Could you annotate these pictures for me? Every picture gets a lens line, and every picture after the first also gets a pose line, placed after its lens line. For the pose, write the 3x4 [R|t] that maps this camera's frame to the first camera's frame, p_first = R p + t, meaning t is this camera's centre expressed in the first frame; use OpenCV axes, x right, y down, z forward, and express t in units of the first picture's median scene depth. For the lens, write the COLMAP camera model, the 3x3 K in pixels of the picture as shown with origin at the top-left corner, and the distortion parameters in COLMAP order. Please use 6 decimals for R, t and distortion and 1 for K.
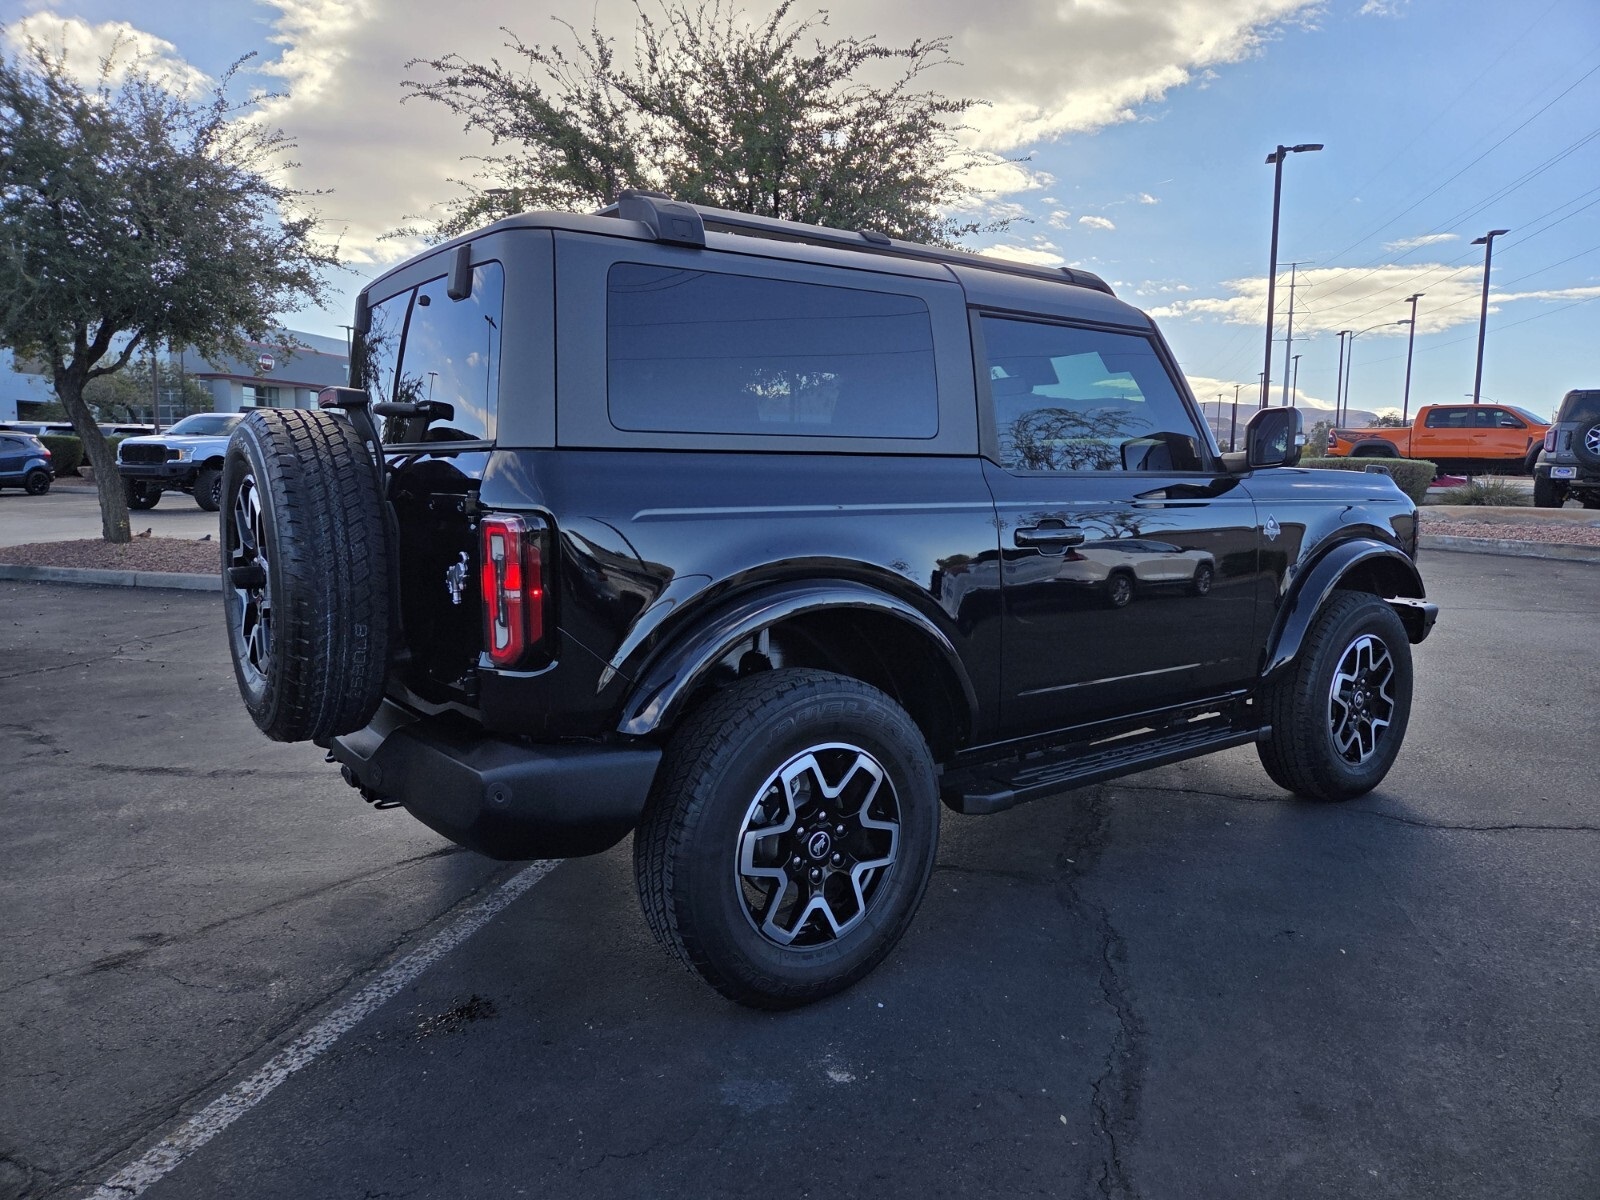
lens RADIAL K [[1048.6, 0, 805.5], [0, 1048.6, 596.2], [0, 0, 1]] dist [0.087419, -0.081507]
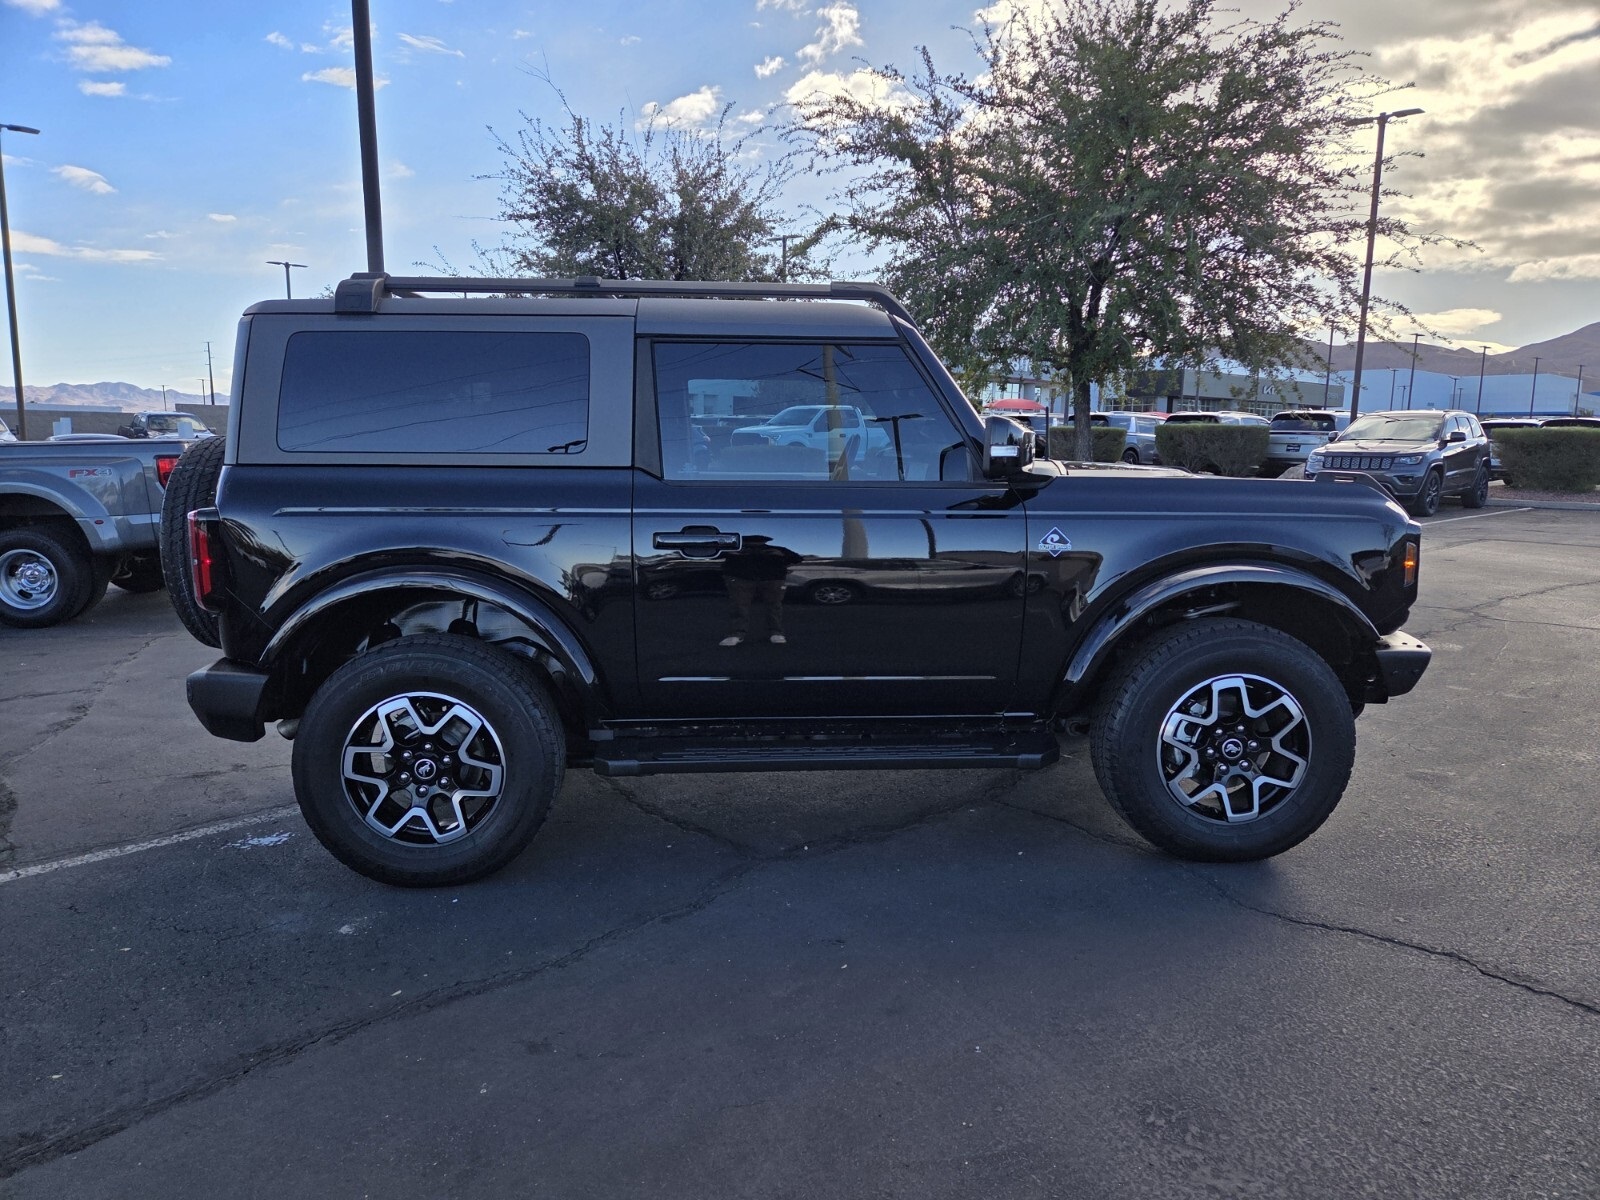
lens RADIAL K [[1048.6, 0, 805.5], [0, 1048.6, 596.2], [0, 0, 1]] dist [0.087419, -0.081507]
pose [[0.832861, 0.076081, -0.548228, 0.989063], [-0.063915, 0.997101, 0.041274, -0.054362], [0.549779, 0.000664, 0.835310, 0.146666]]
